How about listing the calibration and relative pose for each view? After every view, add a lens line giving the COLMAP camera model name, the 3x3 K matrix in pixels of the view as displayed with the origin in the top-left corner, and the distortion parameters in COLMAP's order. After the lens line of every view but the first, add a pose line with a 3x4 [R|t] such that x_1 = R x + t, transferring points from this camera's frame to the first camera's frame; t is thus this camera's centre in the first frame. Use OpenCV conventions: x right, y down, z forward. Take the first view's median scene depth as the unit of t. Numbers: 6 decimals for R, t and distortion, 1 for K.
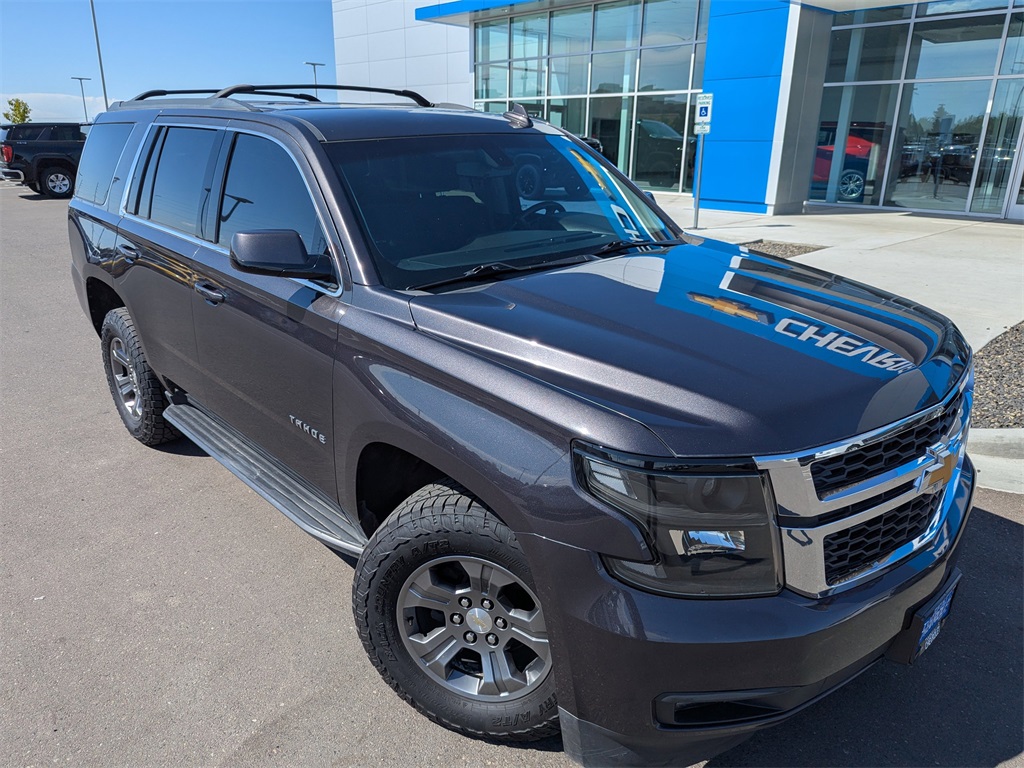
lens RADIAL K [[723.5, 0, 516.1], [0, 723.5, 383.6], [0, 0, 1]] dist [0.050091, -0.048757]
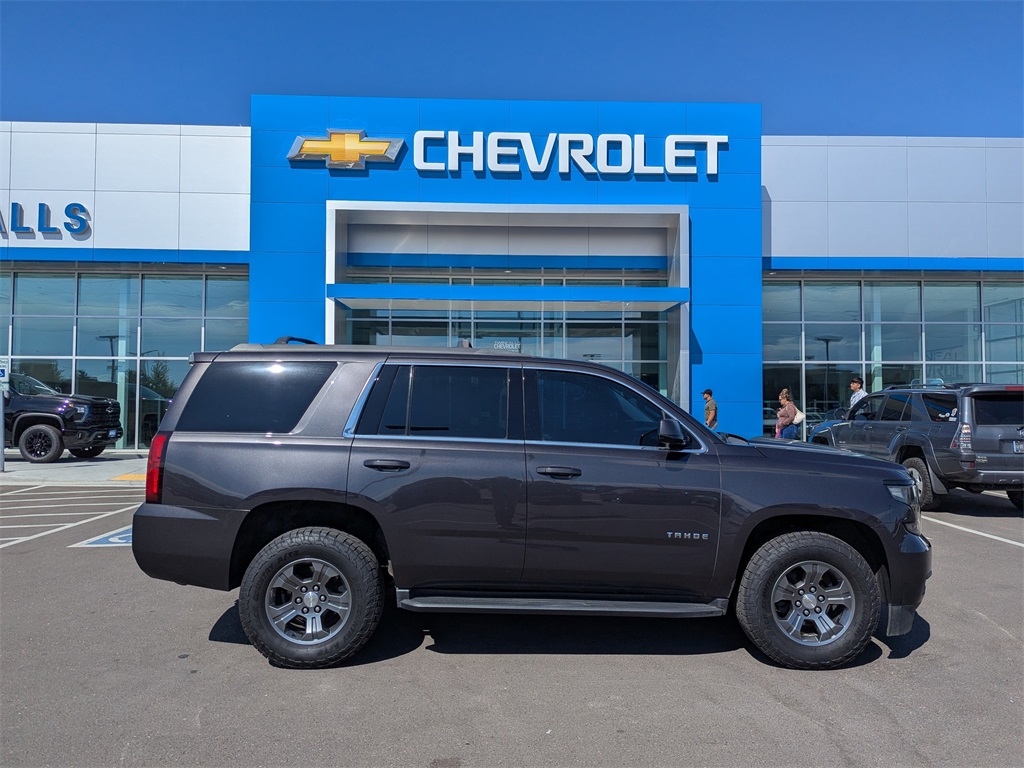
lens RADIAL K [[723.5, 0, 516.1], [0, 723.5, 383.6], [0, 0, 1]] dist [0.050091, -0.048757]
pose [[0.654414, 0.018267, 0.755916, -1.517075], [0.247070, 0.939668, -0.236602, 0.032600], [-0.714632, 0.341600, 0.610418, 0.116870]]
